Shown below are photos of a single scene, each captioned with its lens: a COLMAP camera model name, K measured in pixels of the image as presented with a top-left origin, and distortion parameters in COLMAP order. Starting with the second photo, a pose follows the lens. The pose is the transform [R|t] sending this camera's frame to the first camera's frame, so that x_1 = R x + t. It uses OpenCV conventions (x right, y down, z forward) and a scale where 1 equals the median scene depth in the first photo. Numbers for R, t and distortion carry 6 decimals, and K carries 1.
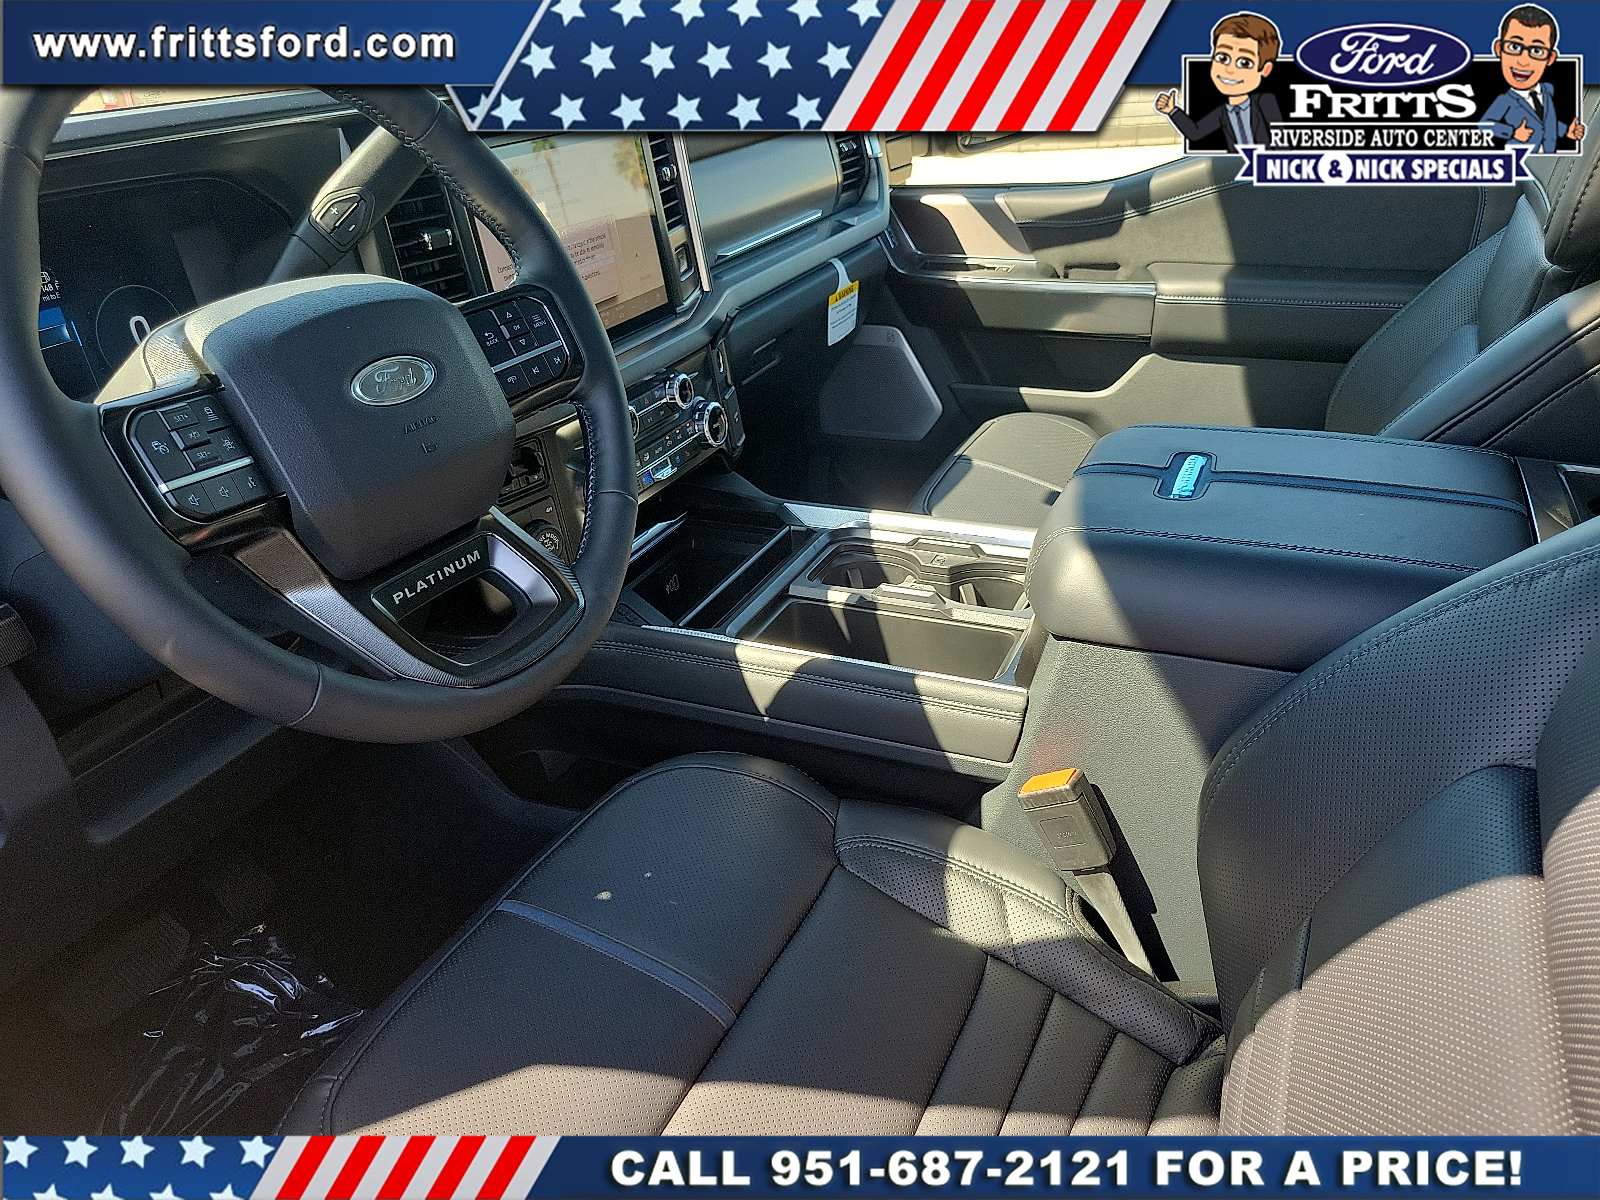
lens RADIAL K [[1206.1, 0, 800.0], [0, 1206.1, 600.0], [0, 0, 1]] dist [0.006519, 0.001056]
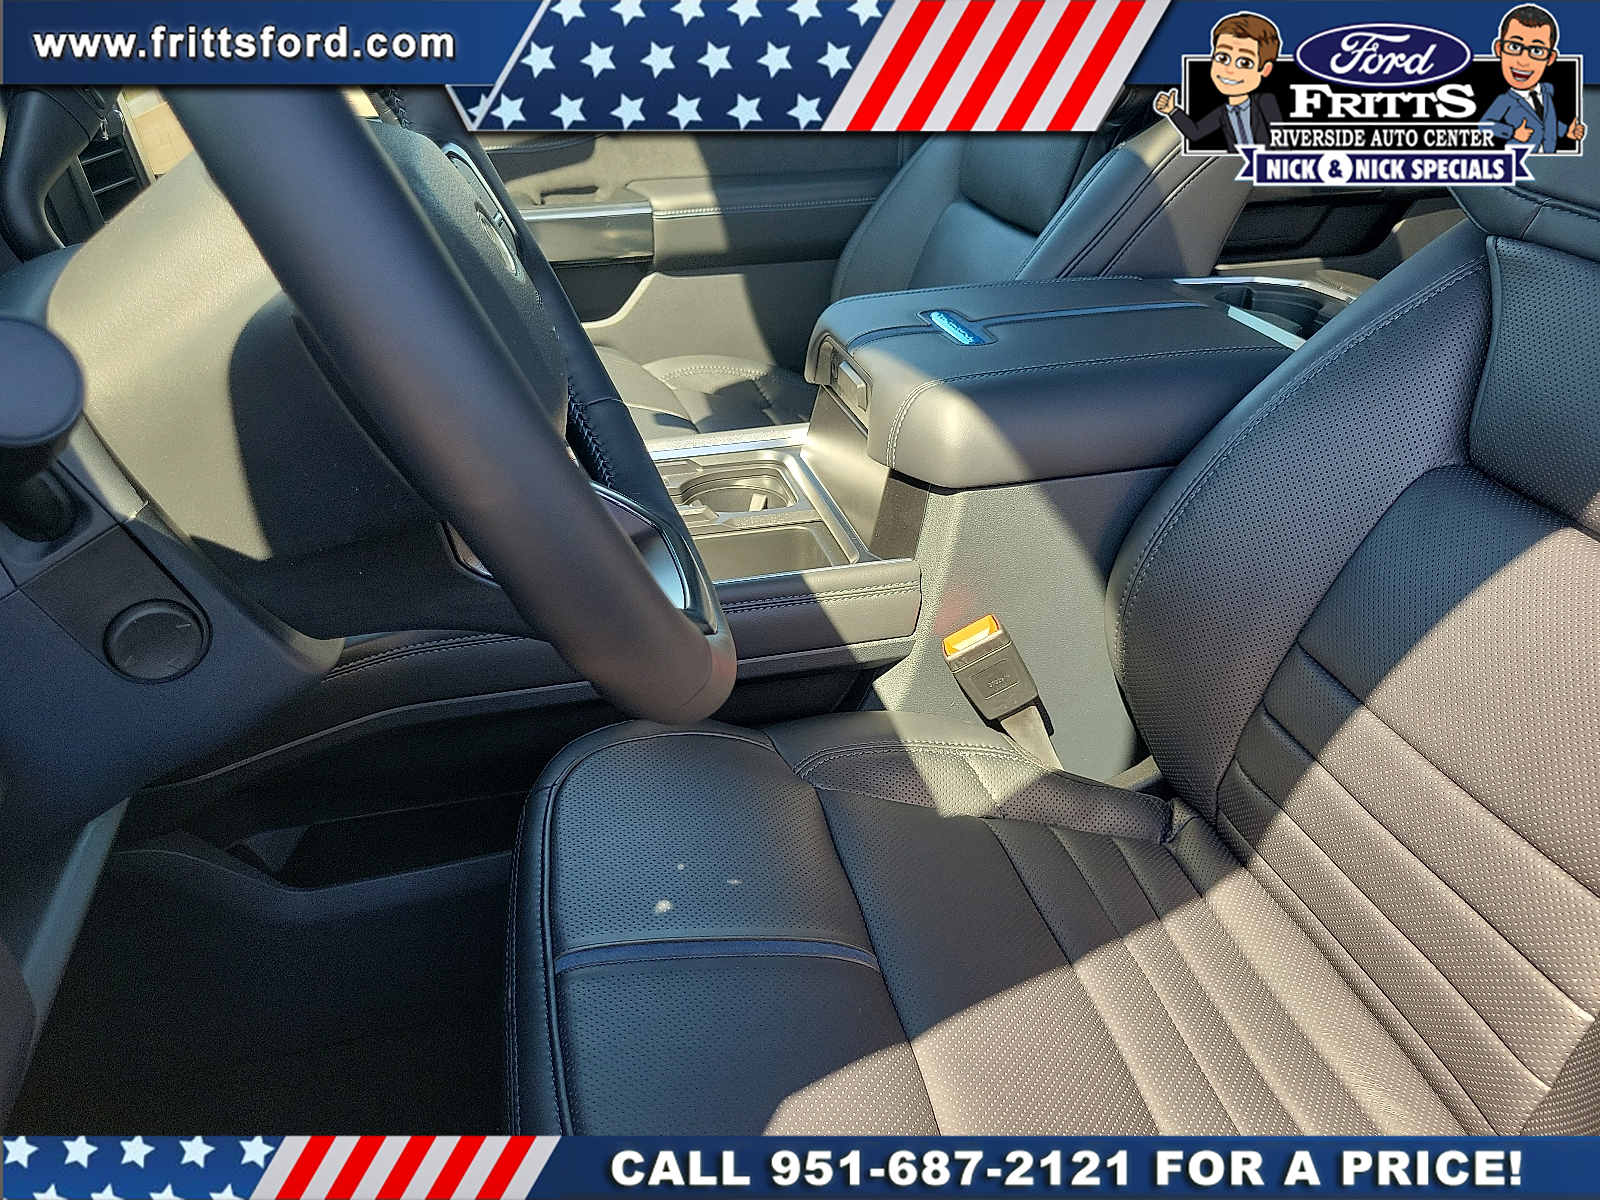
lens RADIAL K [[1206.1, 0, 800.0], [0, 1206.1, 600.0], [0, 0, 1]] dist [0.006519, 0.001056]
pose [[0.785526, -0.251618, 0.565364, -0.250322], [0.248263, 0.964997, 0.084536, 0.001311], [-0.566846, 0.073954, 0.820498, 0.141669]]
